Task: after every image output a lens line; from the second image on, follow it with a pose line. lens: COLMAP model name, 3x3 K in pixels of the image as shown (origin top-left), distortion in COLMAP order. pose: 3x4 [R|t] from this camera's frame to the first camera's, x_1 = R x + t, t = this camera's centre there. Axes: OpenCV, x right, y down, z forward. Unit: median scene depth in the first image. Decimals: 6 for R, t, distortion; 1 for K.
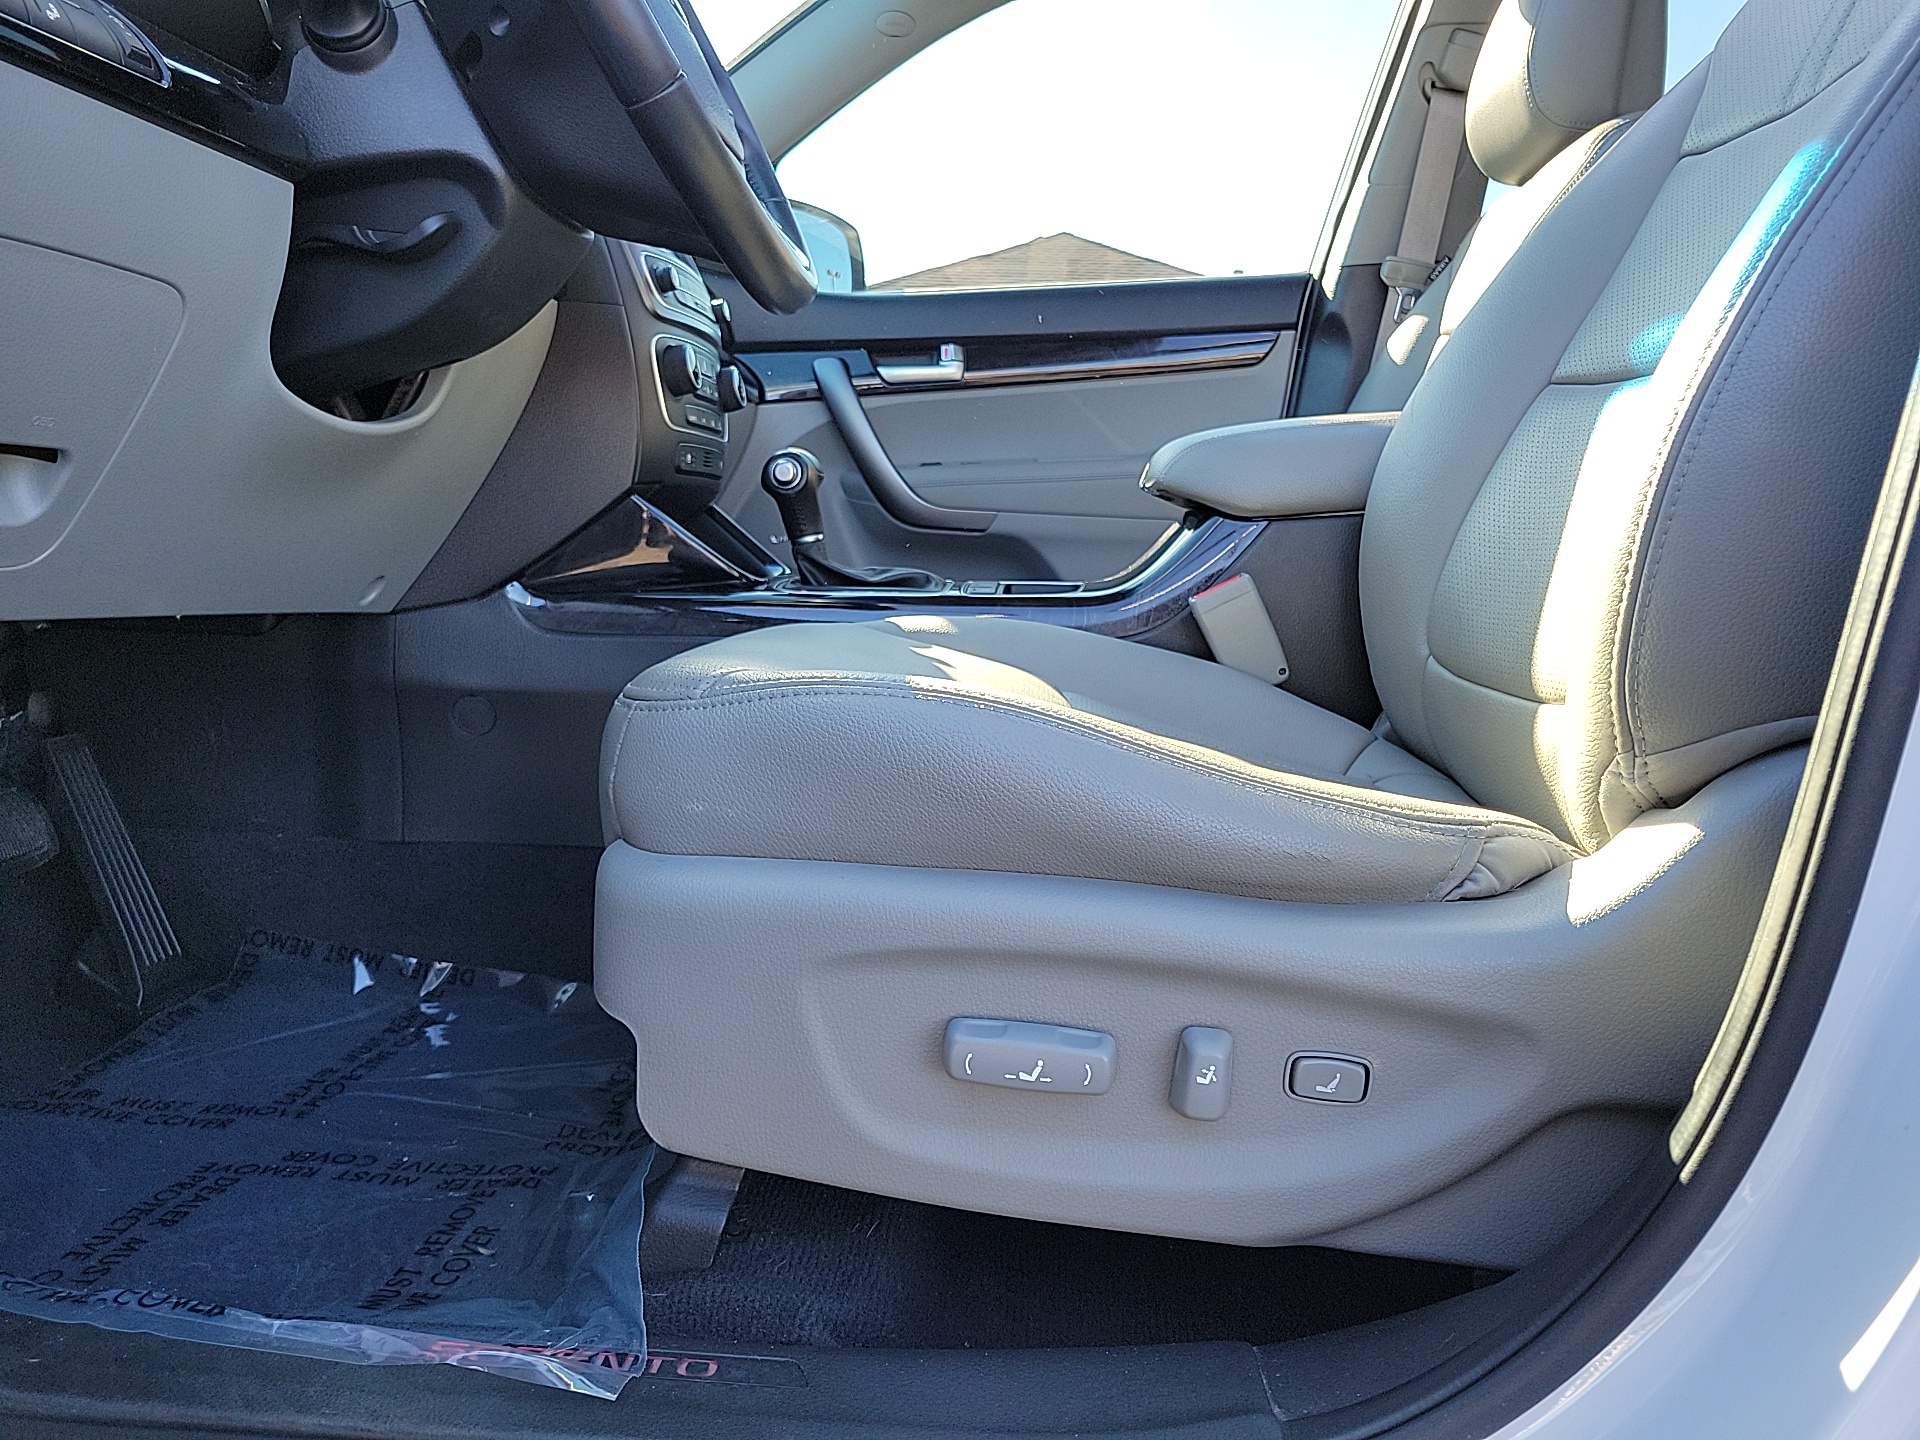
lens RADIAL K [[1464.3, 0, 924.1], [0, 1464.3, 762.1], [0, 0, 1]] dist [0.042097, -0.036598]
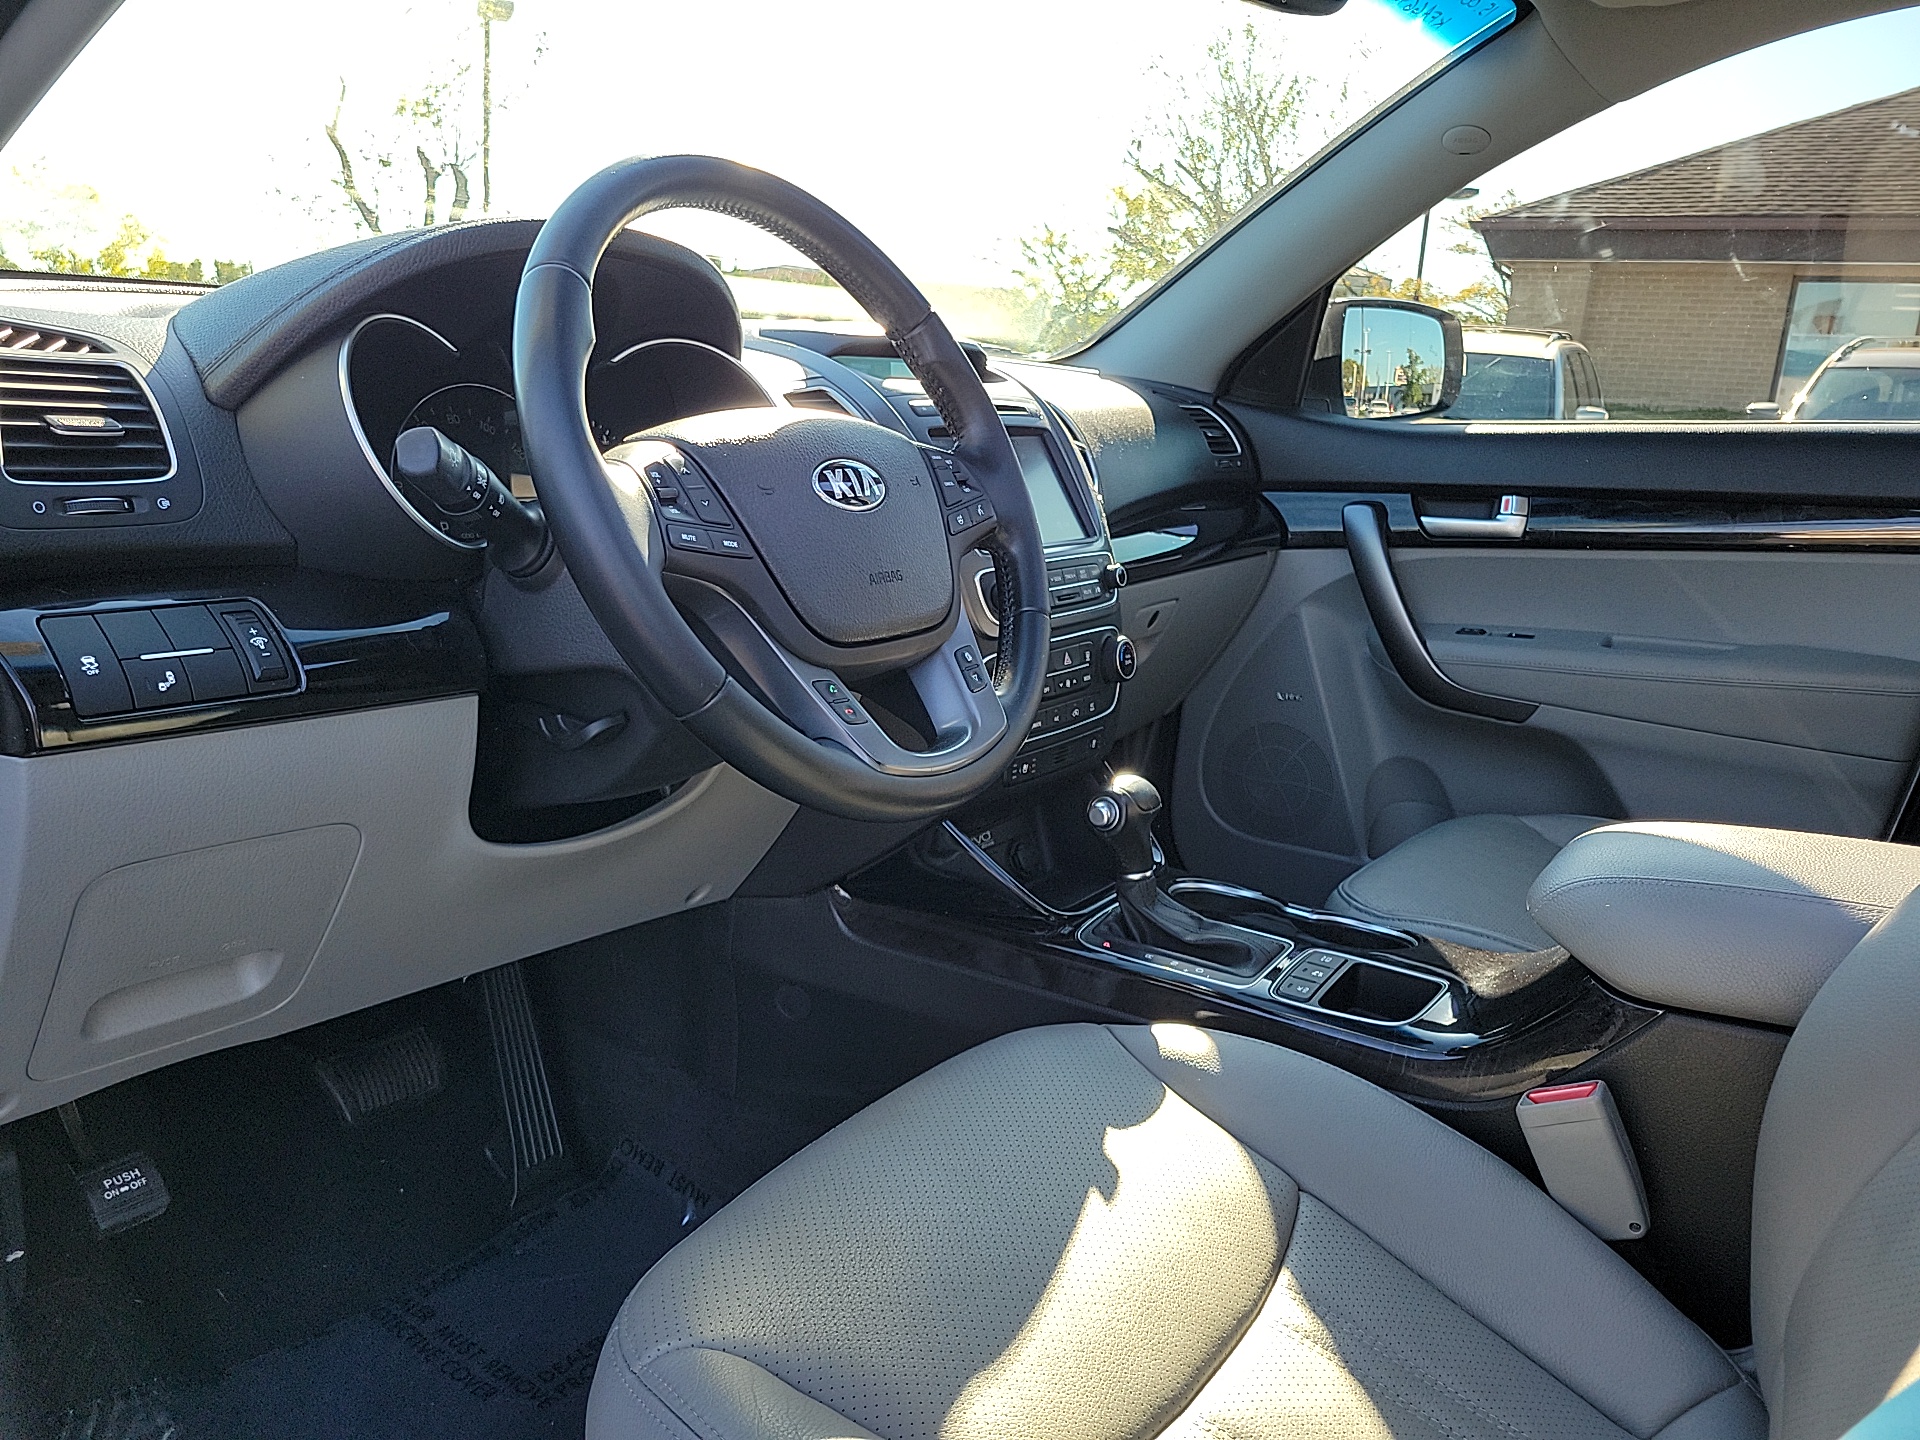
lens RADIAL K [[1464.3, 0, 953.8], [0, 1464.3, 716.4], [0, 0, 1]] dist [0.042097, -0.036598]
pose [[0.866237, 0.134732, -0.481125, 0.174841], [-0.091480, 0.989446, 0.112376, -0.240267], [0.491188, -0.053331, 0.869420, 0.112243]]
